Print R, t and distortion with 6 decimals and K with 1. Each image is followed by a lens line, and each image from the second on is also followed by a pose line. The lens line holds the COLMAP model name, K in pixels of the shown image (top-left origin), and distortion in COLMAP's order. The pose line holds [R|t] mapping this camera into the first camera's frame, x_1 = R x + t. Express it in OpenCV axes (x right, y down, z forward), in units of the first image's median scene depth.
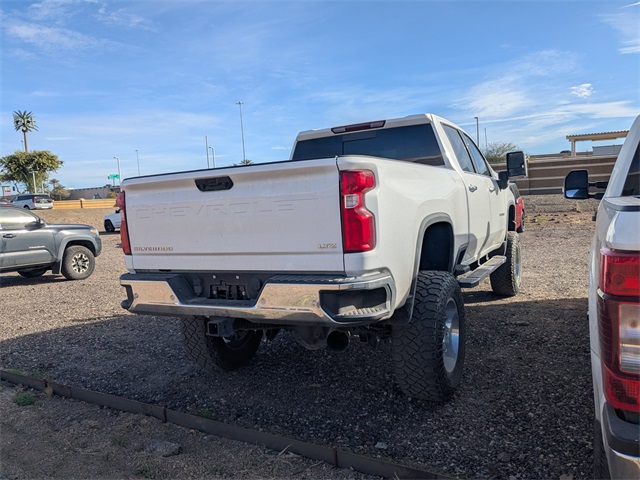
lens RADIAL K [[508.8, 0, 320.0], [0, 508.8, 240.0], [0, 0, 1]] dist [0.049084, -0.078262]
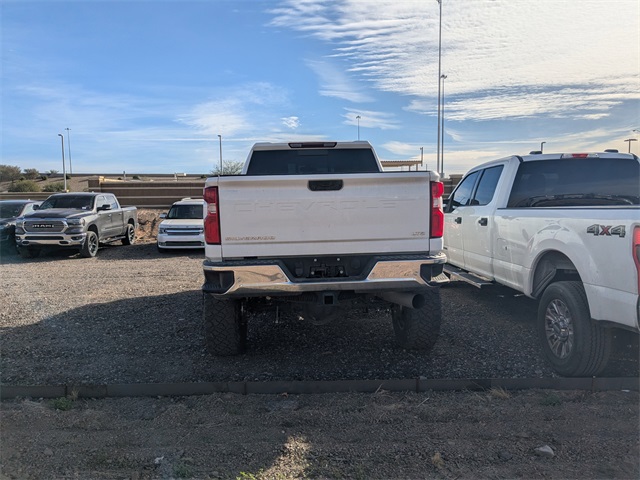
lens RADIAL K [[508.8, 0, 320.0], [0, 508.8, 240.0], [0, 0, 1]] dist [0.049084, -0.078262]
pose [[0.848312, 0.002576, 0.529491, -0.793445], [0.011894, 0.999643, -0.023919, 0.049538], [-0.529363, 0.026589, 0.847979, -0.046311]]
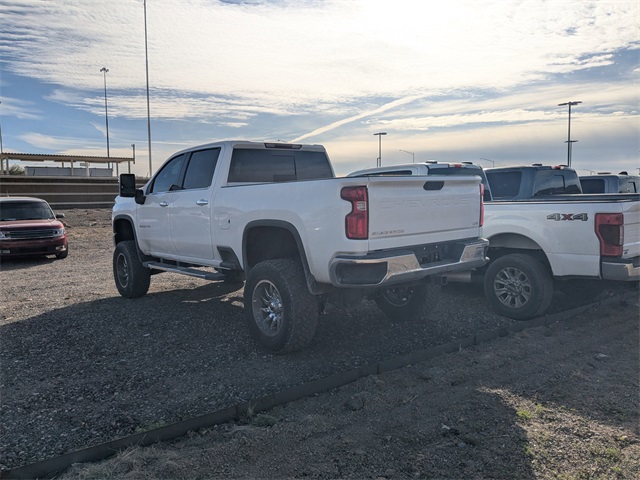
lens RADIAL K [[508.8, 0, 320.0], [0, 508.8, 240.0], [0, 0, 1]] dist [0.049084, -0.078262]
pose [[0.370142, -0.032953, 0.928391, -1.565558], [0.074185, 0.997228, 0.005820, 0.016149], [-0.926008, 0.066718, 0.371560, 0.684247]]
